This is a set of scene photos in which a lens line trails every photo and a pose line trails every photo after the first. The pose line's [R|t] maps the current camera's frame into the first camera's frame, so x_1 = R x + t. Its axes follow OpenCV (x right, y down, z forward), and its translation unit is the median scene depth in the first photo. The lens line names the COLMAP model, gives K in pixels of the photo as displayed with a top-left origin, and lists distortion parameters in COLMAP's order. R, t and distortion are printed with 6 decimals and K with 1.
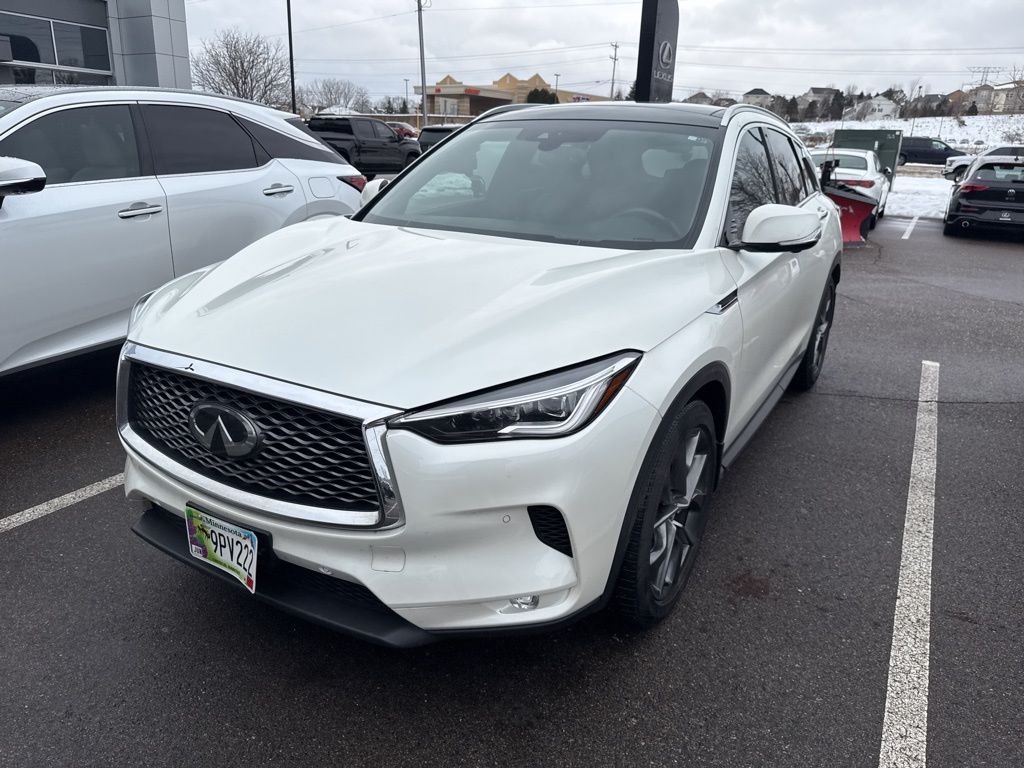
lens RADIAL K [[715.9, 0, 514.0], [0, 715.9, 386.5], [0, 0, 1]] dist [0.005780, -0.004203]
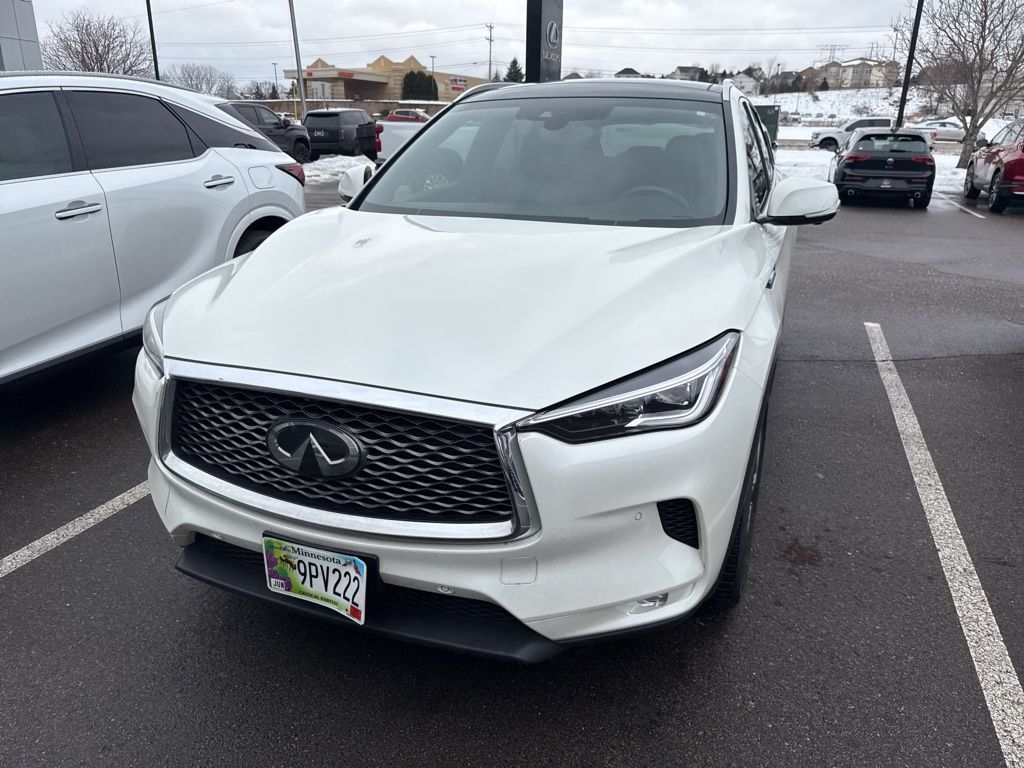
lens RADIAL K [[718.6, 0, 519.5], [0, 718.6, 383.1], [0, 0, 1]] dist [0.004848, -0.004690]
pose [[0.986980, -0.075318, 0.142120, -0.255796], [0.072977, 0.997099, 0.021618, -0.020463], [-0.143336, -0.010965, 0.989613, 0.066518]]
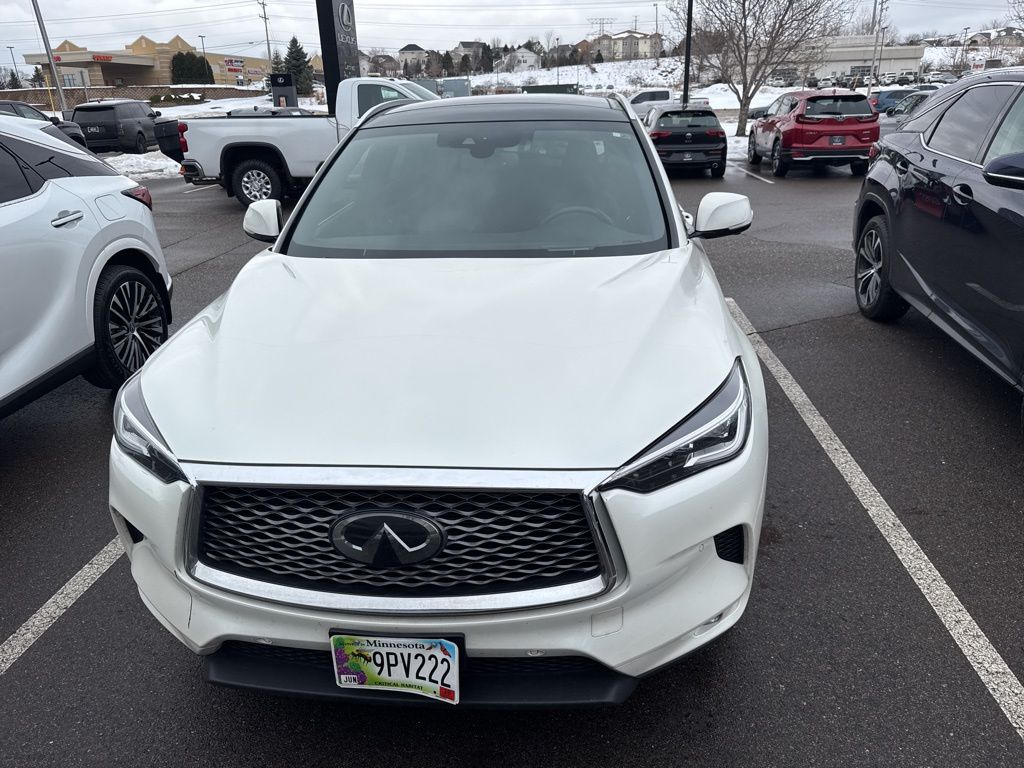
lens RADIAL K [[714.8, 0, 517.1], [0, 714.8, 380.2], [0, 0, 1]] dist [0.014215, -0.013534]
pose [[0.910337, -0.201031, 0.361763, -0.504710], [0.186438, 0.979584, 0.075203, -0.153320], [-0.369496, -0.001013, 0.929232, 0.126687]]
